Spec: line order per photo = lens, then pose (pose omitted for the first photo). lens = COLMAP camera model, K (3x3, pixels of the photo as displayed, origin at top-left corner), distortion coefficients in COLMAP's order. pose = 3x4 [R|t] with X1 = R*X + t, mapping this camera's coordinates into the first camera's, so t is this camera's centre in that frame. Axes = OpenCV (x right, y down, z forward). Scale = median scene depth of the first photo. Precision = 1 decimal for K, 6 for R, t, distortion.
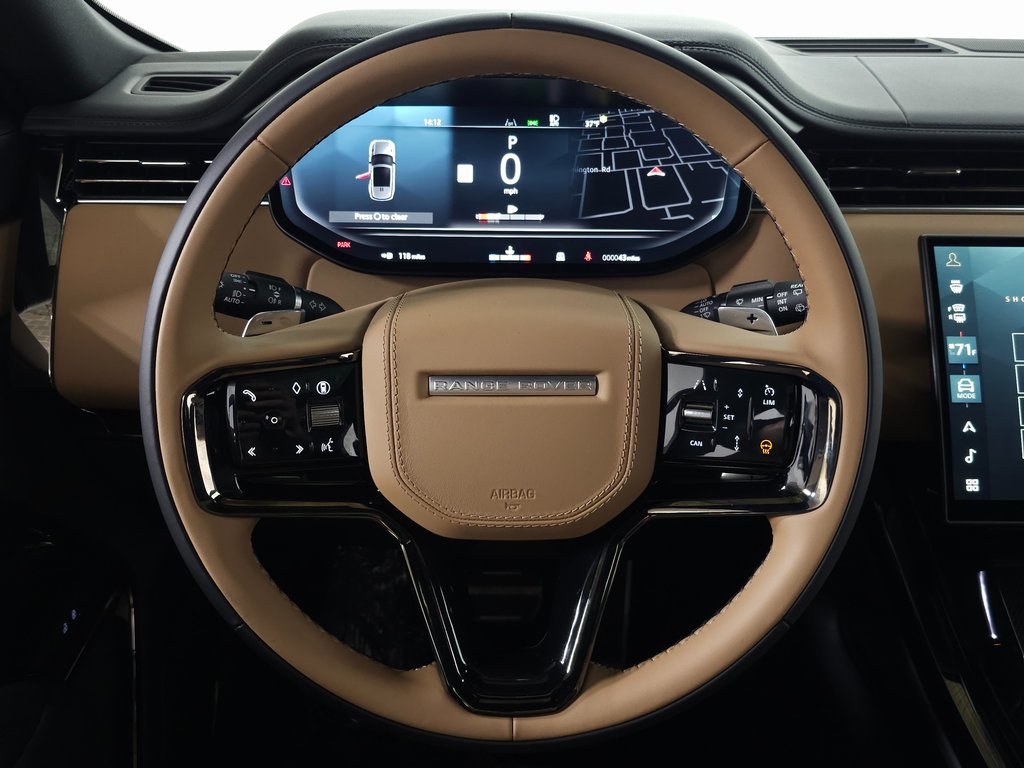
lens RADIAL K [[936.6, 0, 504.0], [0, 936.6, 373.8], [0, 0, 1]] dist [0.055033, -0.083971]
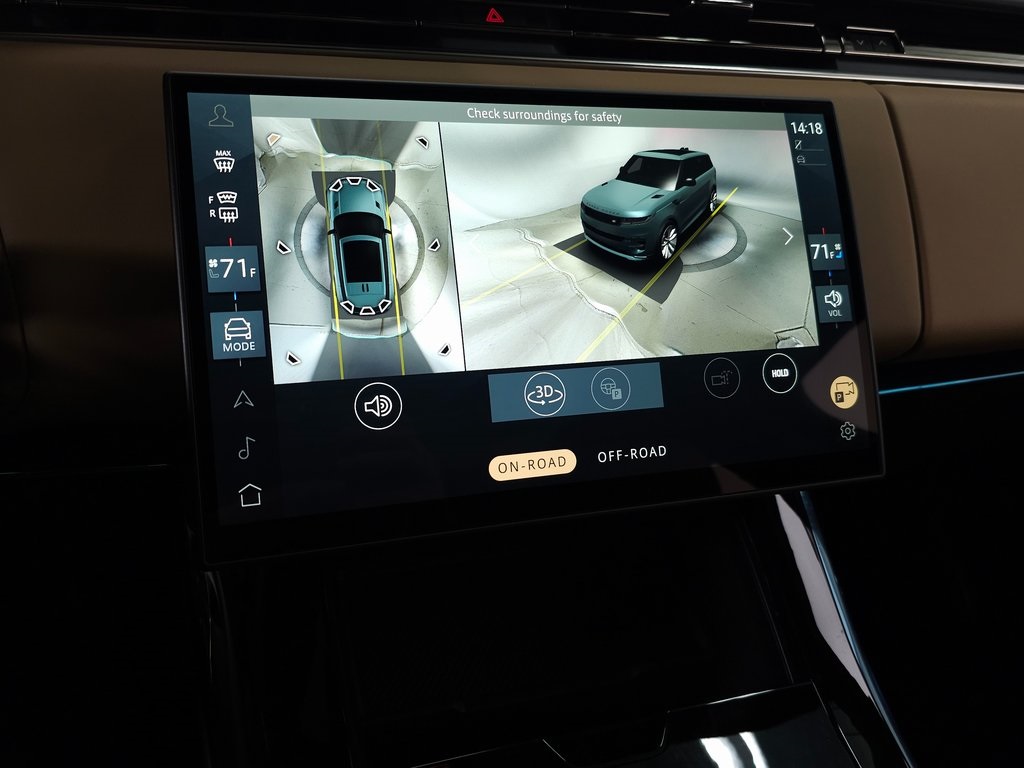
lens RADIAL K [[834.7, 0, 517.7], [0, 834.7, 378.7], [0, 0, 1]] dist [0.044976, -0.055203]
pose [[0.949766, -0.077055, 0.303328, 0.490414], [0.051088, 0.994388, 0.092644, 0.003548], [-0.308764, -0.072494, 0.948372, 0.442287]]
